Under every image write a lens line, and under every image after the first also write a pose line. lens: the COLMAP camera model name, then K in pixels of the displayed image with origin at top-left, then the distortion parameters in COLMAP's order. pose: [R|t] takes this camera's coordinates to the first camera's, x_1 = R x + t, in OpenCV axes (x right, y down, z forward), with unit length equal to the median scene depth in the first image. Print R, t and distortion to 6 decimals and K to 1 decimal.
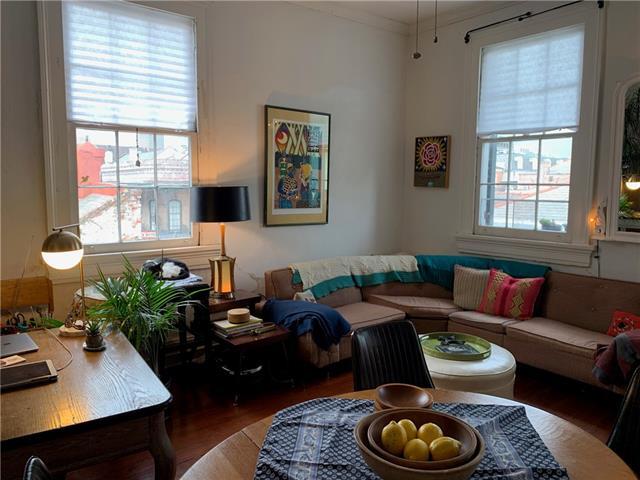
lens RADIAL K [[480.9, 0, 323.1], [0, 480.9, 233.6], [0, 0, 1]] dist [0.034249, -0.056342]
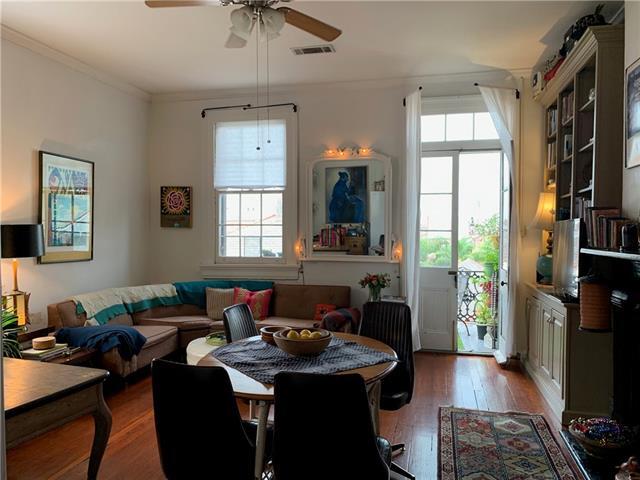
lens RADIAL K [[481.5, 0, 320.0], [0, 481.5, 235.8], [0, 0, 1]] dist [0.030857, -0.045253]
pose [[0.786862, -0.010870, 0.617033, -0.286673], [0.067448, 0.995370, -0.068477, 0.037633], [-0.613432, 0.095500, 0.783952, -0.205536]]
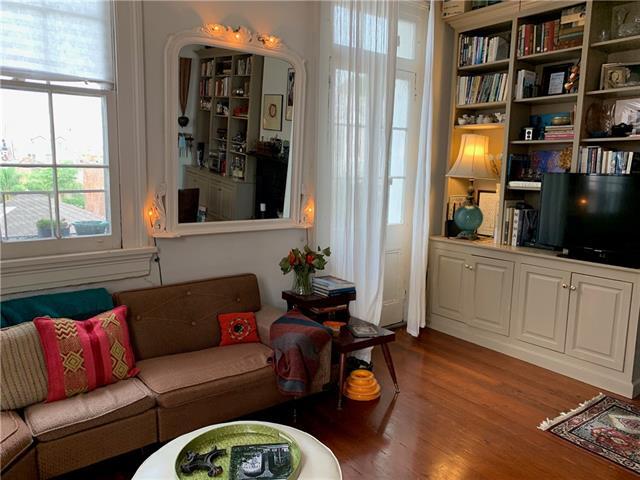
lens RADIAL K [[481.5, 0, 320.0], [0, 481.5, 235.8], [0, 0, 1]] dist [0.030857, -0.045253]
pose [[0.013804, -0.154996, 0.987819, -0.179253], [0.083899, 0.984609, 0.153320, -0.078953], [-0.996379, 0.080761, 0.026596, 0.641347]]
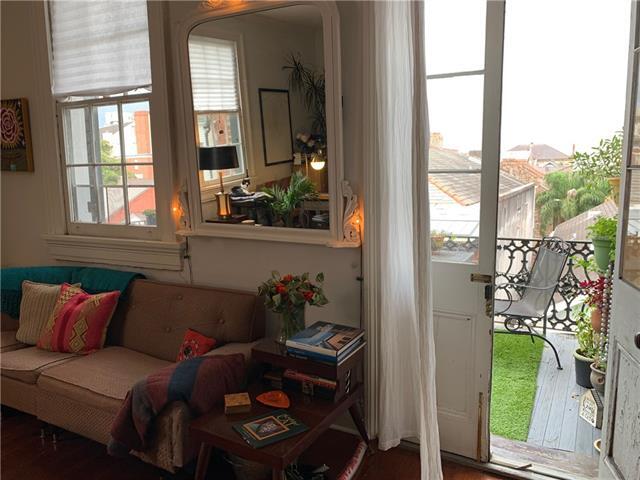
lens RADIAL K [[480.9, 0, 323.1], [0, 480.9, 233.6], [0, 0, 1]] dist [0.034249, -0.056342]
pose [[0.915603, -0.073606, 0.395288, 0.418076], [0.062476, 0.997205, 0.040974, -0.005934], [-0.397199, -0.012819, 0.917643, 0.187876]]
